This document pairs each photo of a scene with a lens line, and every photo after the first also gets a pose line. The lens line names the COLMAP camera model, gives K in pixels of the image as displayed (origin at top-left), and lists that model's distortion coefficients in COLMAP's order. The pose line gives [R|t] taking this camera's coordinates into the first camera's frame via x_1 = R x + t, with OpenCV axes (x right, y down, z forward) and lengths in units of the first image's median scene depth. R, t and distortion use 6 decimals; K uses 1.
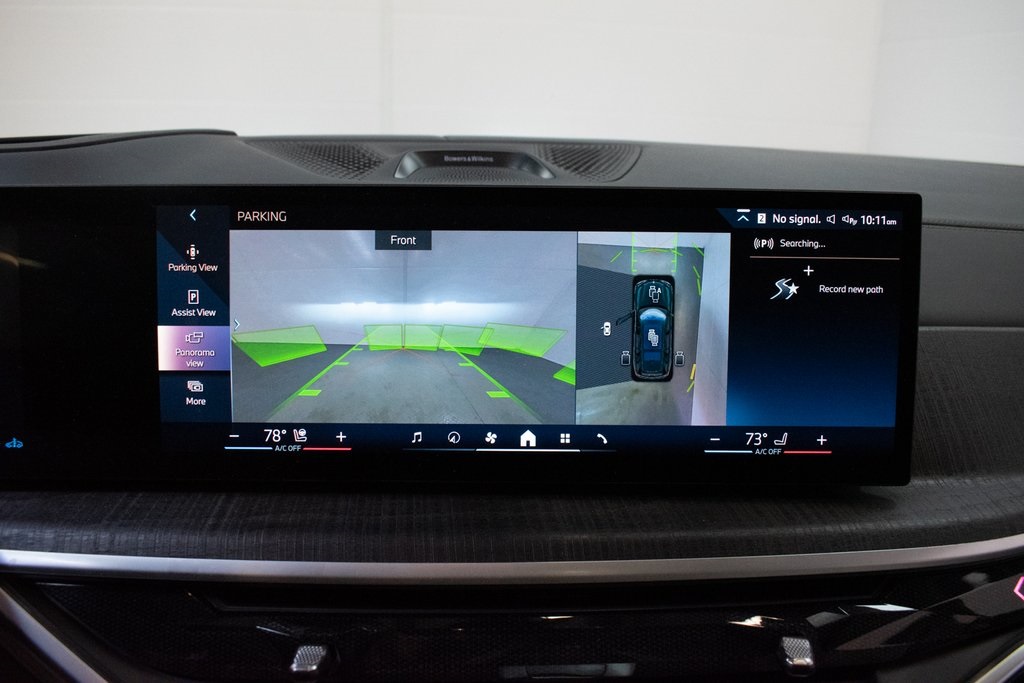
lens RADIAL K [[804.8, 0, 511.8], [0, 804.8, 341.2], [0, 0, 1]] dist [-0.090236, 0.009520]
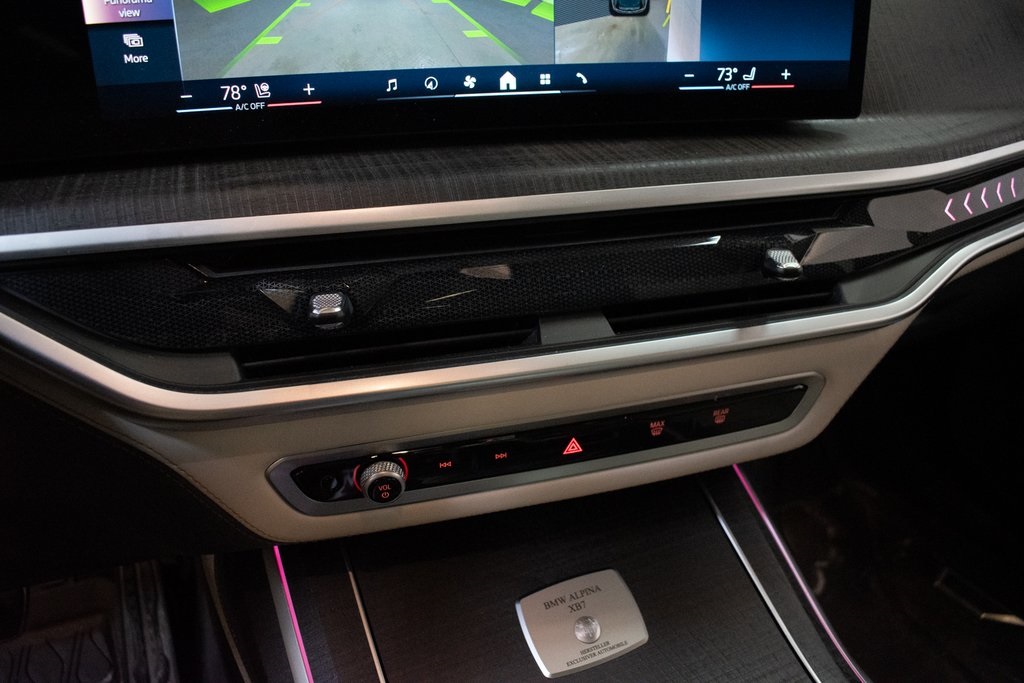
lens RADIAL K [[804.8, 0, 512.1], [0, 804.8, 341.5], [0, 0, 1]] dist [-0.090236, 0.009520]
pose [[0.974188, -0.106077, 0.199264, -0.198952], [0.047995, 0.959863, 0.276331, 0.157720], [-0.220579, -0.259634, 0.940178, 0.020455]]
